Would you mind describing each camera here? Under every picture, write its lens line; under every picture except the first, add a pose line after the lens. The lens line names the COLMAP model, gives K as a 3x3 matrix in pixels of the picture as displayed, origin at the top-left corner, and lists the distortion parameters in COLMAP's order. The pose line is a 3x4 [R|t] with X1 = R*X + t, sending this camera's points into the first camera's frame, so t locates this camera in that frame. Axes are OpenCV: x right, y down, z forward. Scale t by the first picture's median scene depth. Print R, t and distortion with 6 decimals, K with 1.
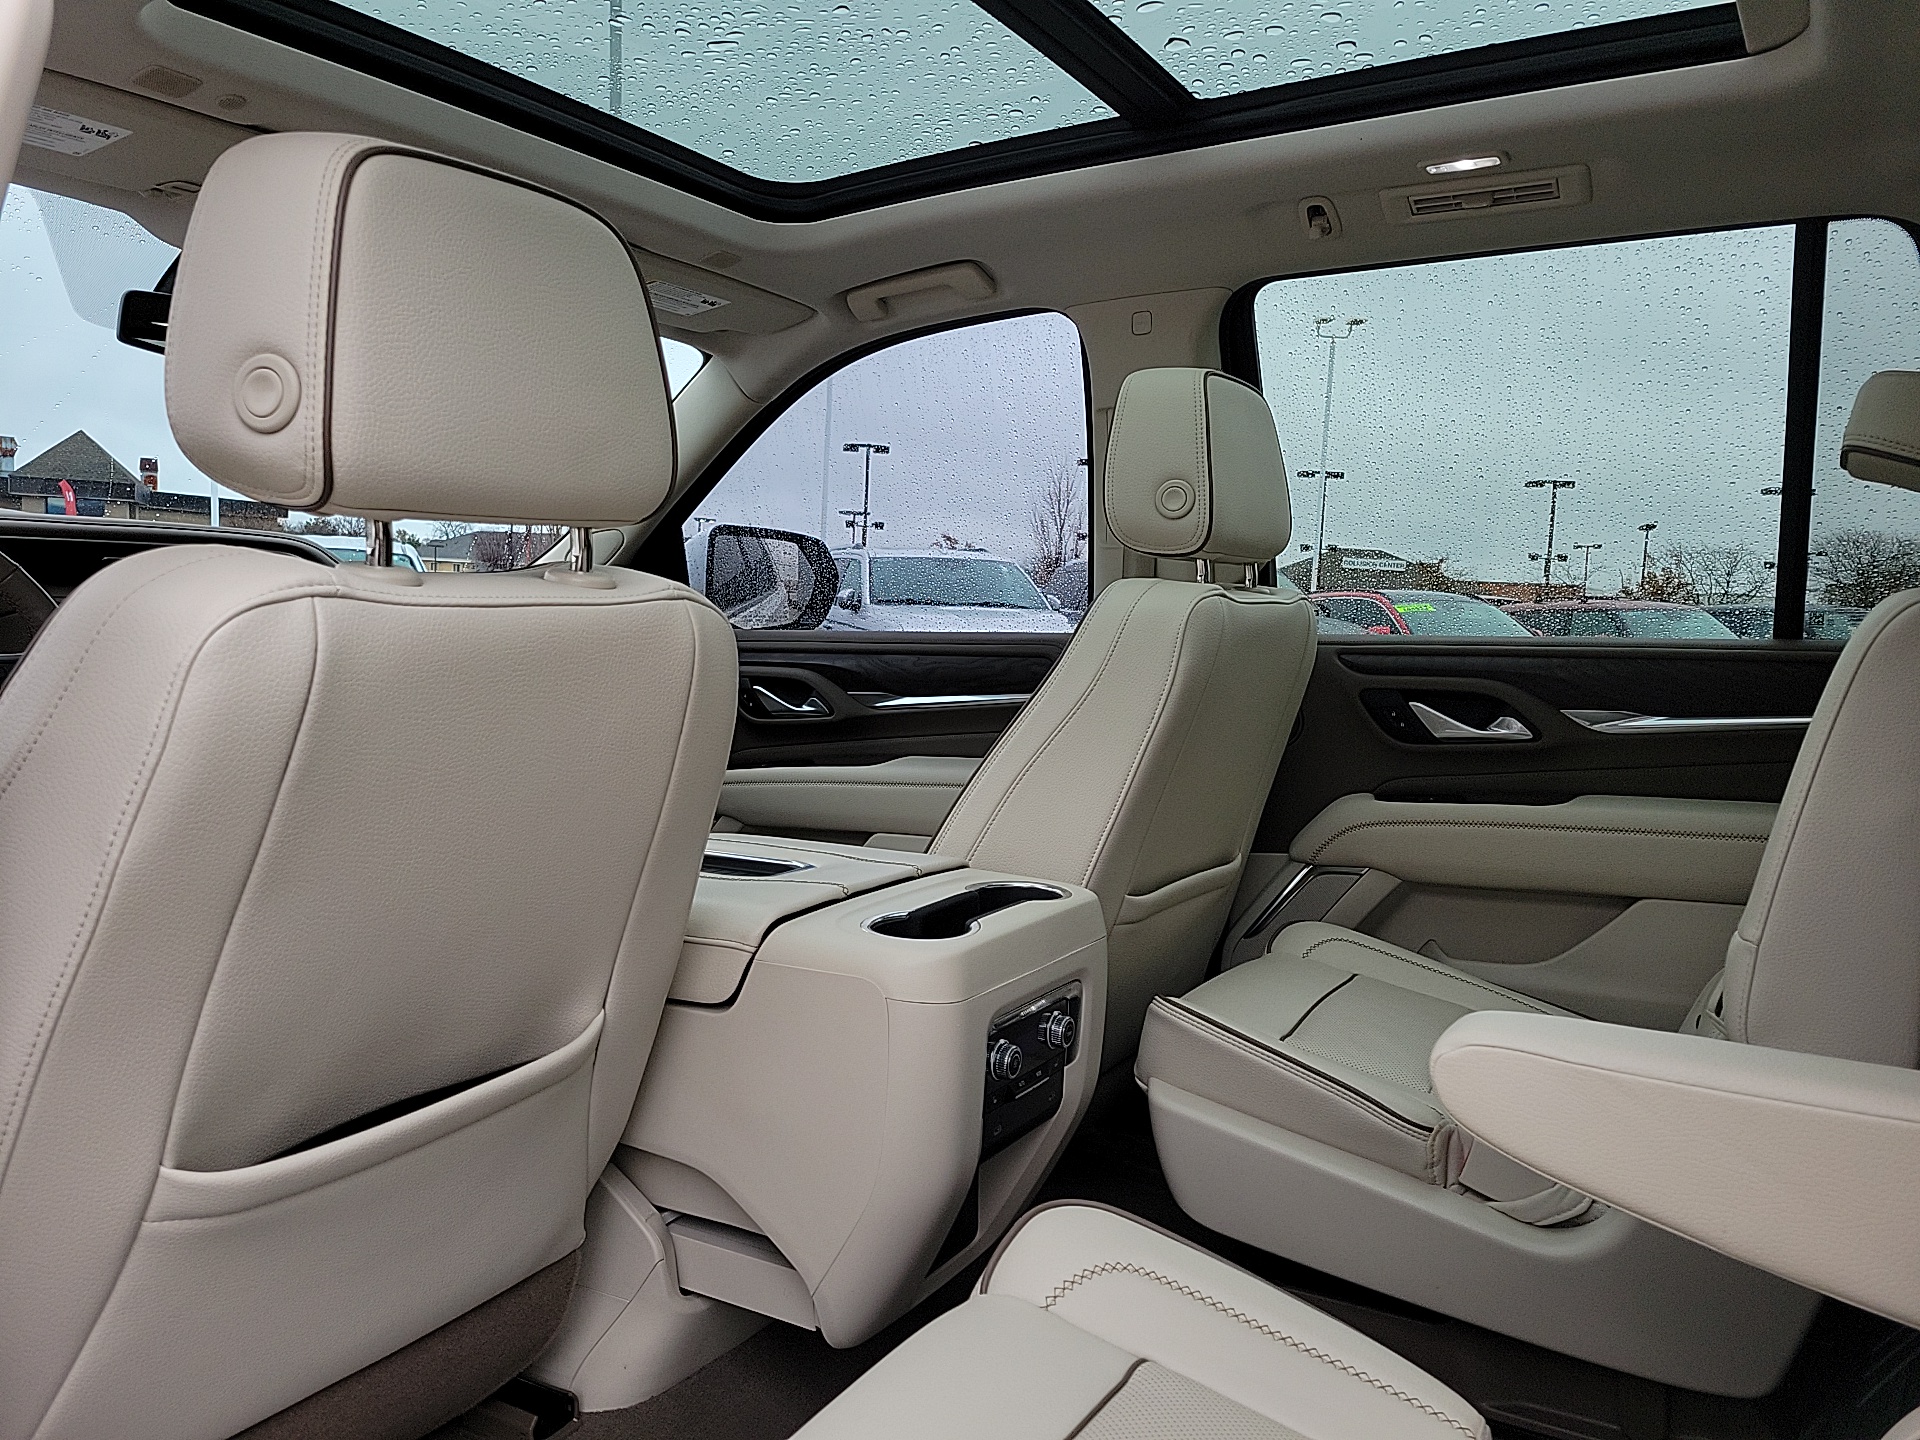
lens RADIAL K [[1443.6, 0, 960.0], [0, 1443.6, 720.0], [0, 0, 1]] dist [0.050067, -0.044053]
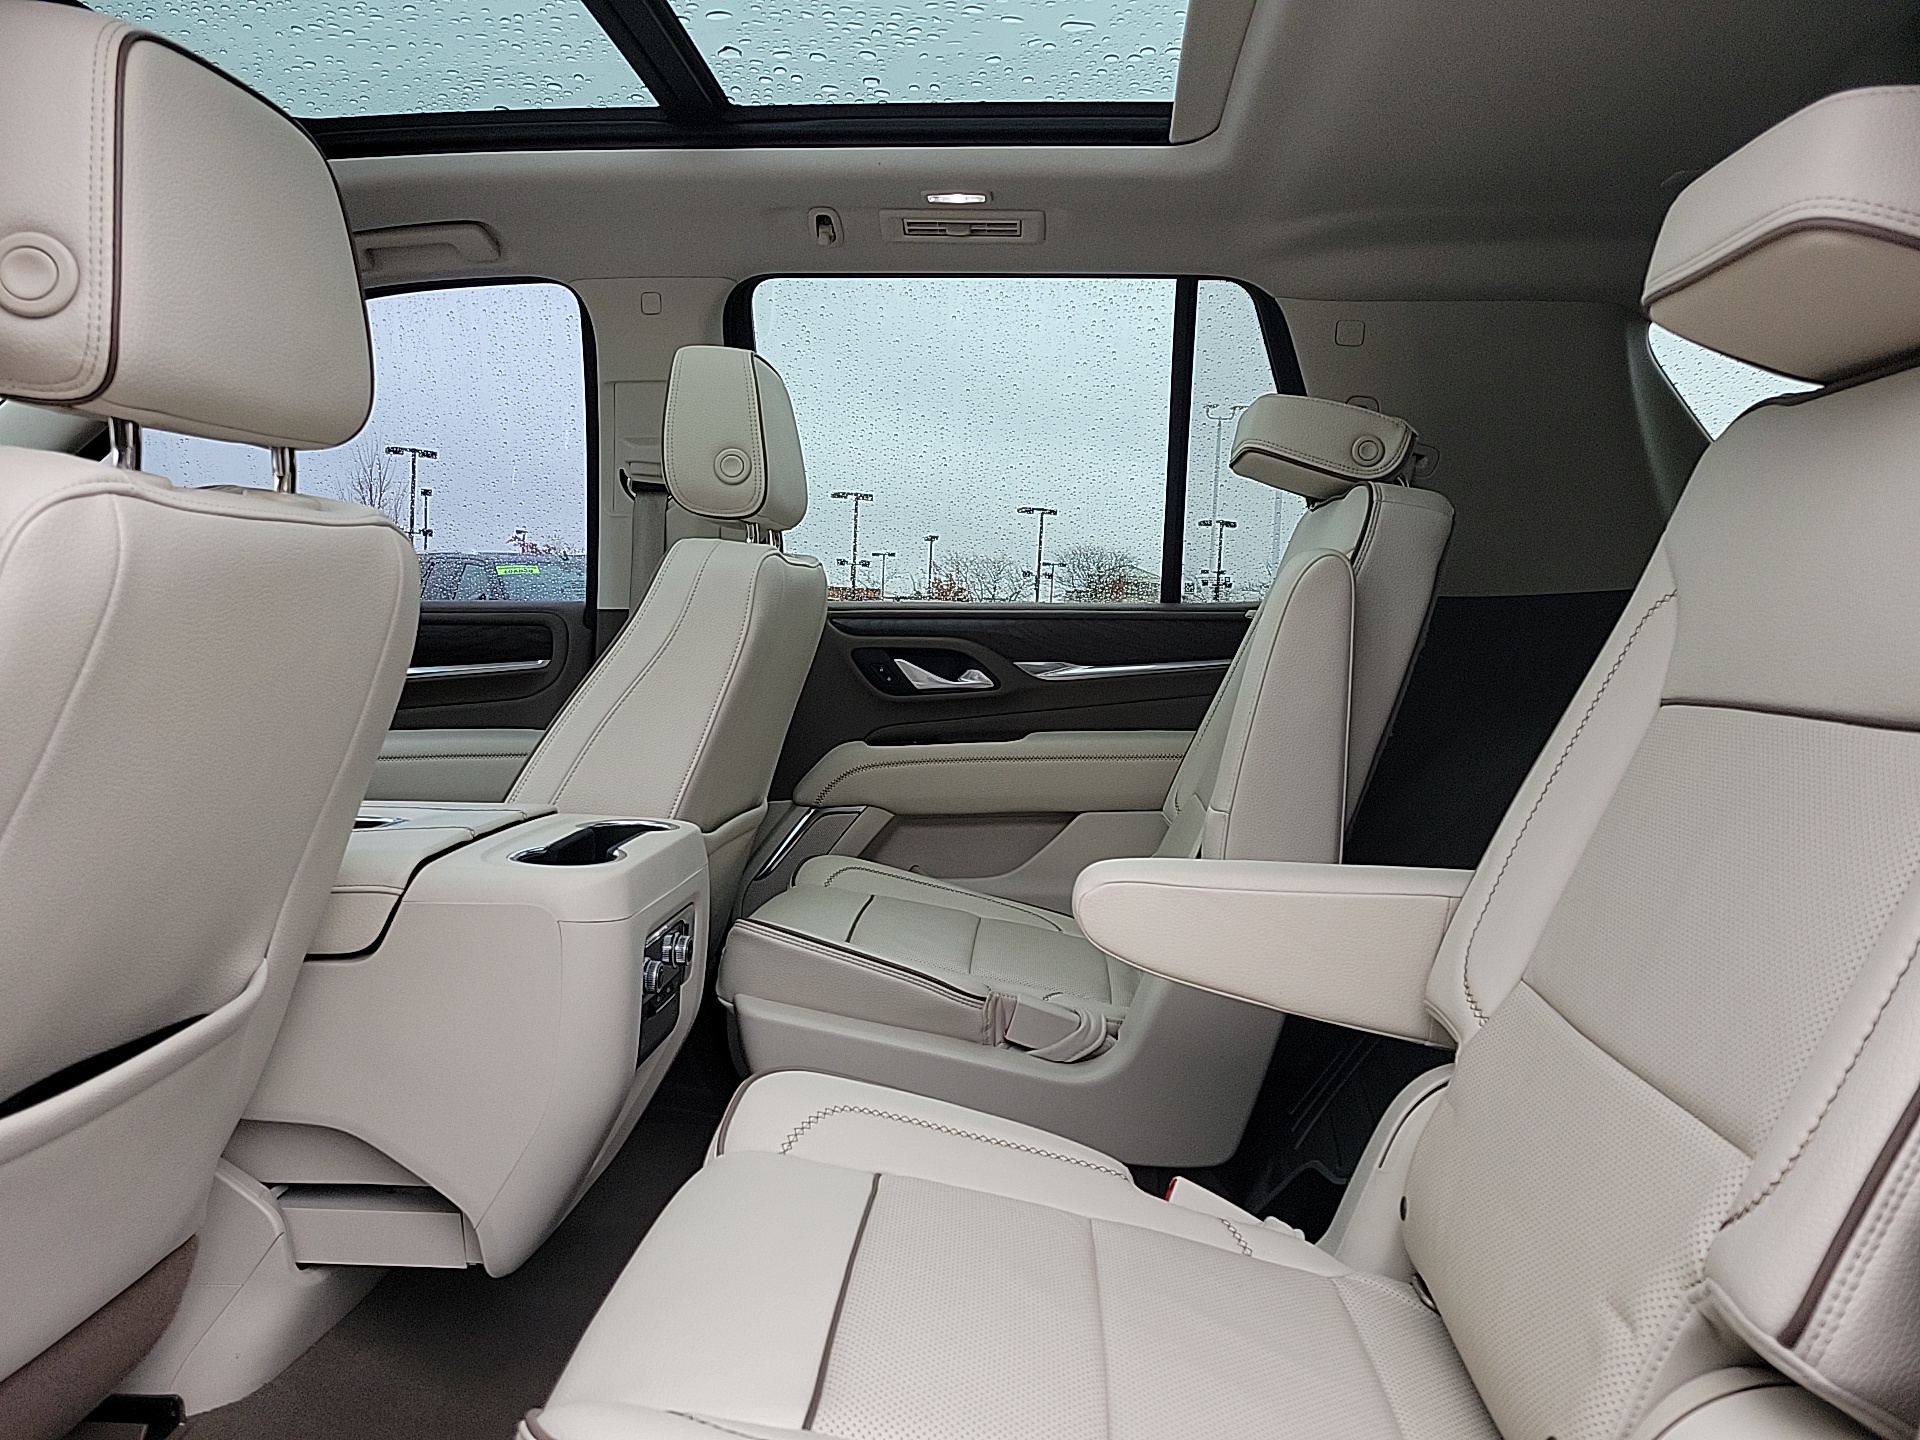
lens RADIAL K [[1465.0, 0, 963.1], [0, 1465.0, 717.0], [0, 0, 1]] dist [0.047715, -0.061575]
pose [[0.884068, -0.030243, 0.466378, -0.221301], [0.034755, 0.999395, -0.001073, 0.044178], [-0.466064, 0.017158, 0.884585, -0.059545]]
